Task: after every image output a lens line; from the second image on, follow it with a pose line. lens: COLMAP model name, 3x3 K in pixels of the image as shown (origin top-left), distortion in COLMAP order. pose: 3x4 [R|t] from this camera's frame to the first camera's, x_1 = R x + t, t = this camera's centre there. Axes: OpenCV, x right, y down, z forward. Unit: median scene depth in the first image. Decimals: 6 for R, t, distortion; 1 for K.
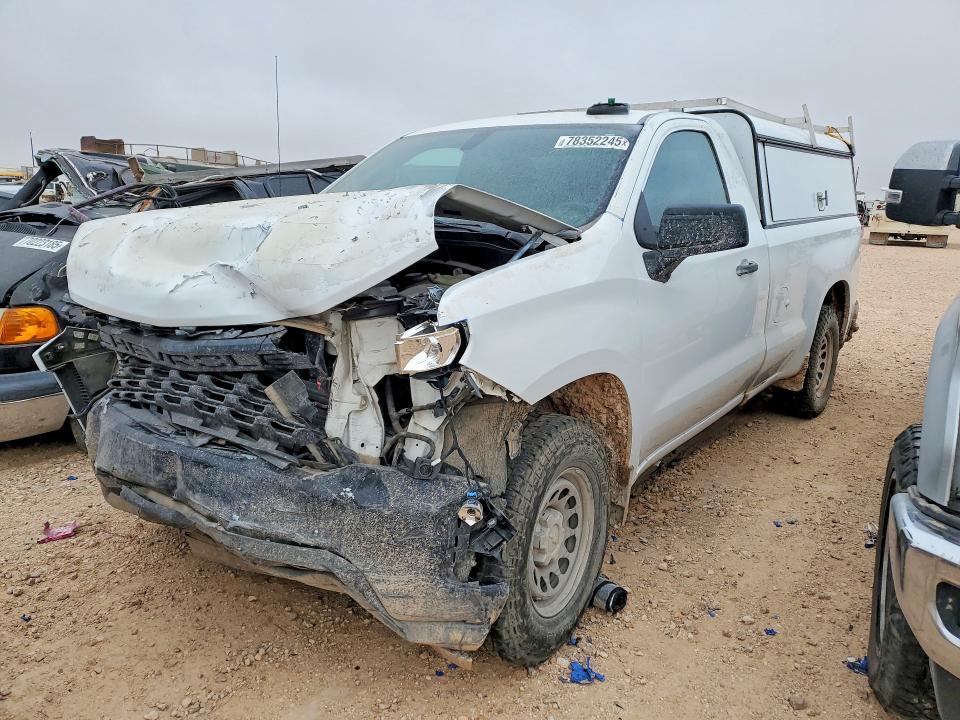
lens RADIAL K [[766.2, 0, 474.2], [0, 766.2, 358.2], [0, 0, 1]] dist [0.015124, 0.007127]
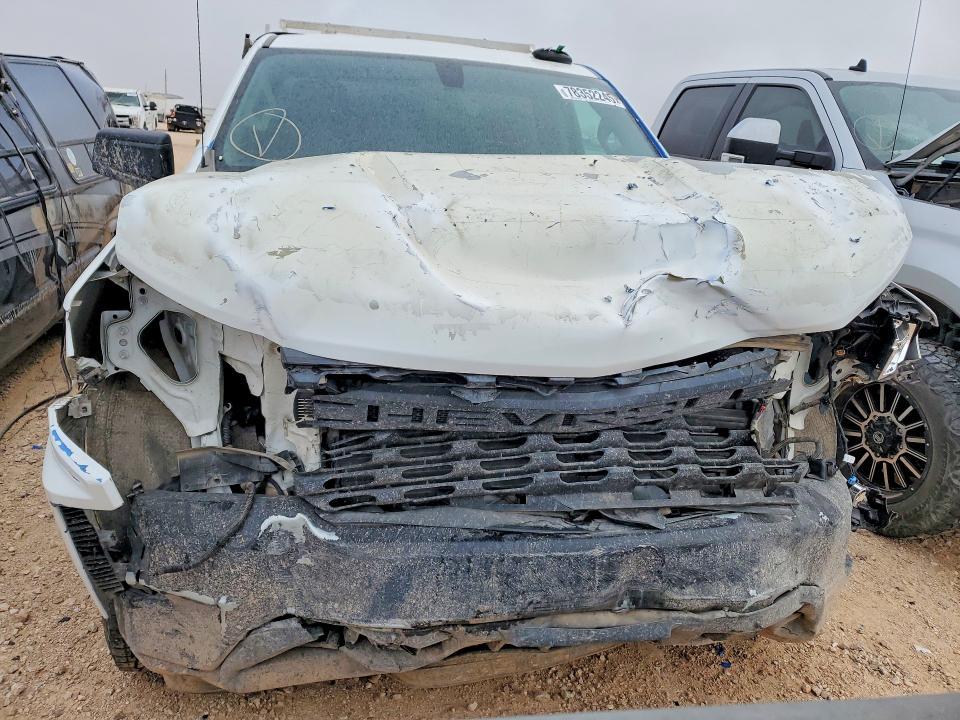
lens RADIAL K [[766.2, 0, 474.2], [0, 766.2, 358.2], [0, 0, 1]] dist [0.015124, 0.007127]
pose [[0.649795, -0.179320, 0.738655, -0.995441], [0.089196, 0.983049, 0.160185, -0.179233], [-0.754858, -0.038202, 0.654775, 0.663989]]
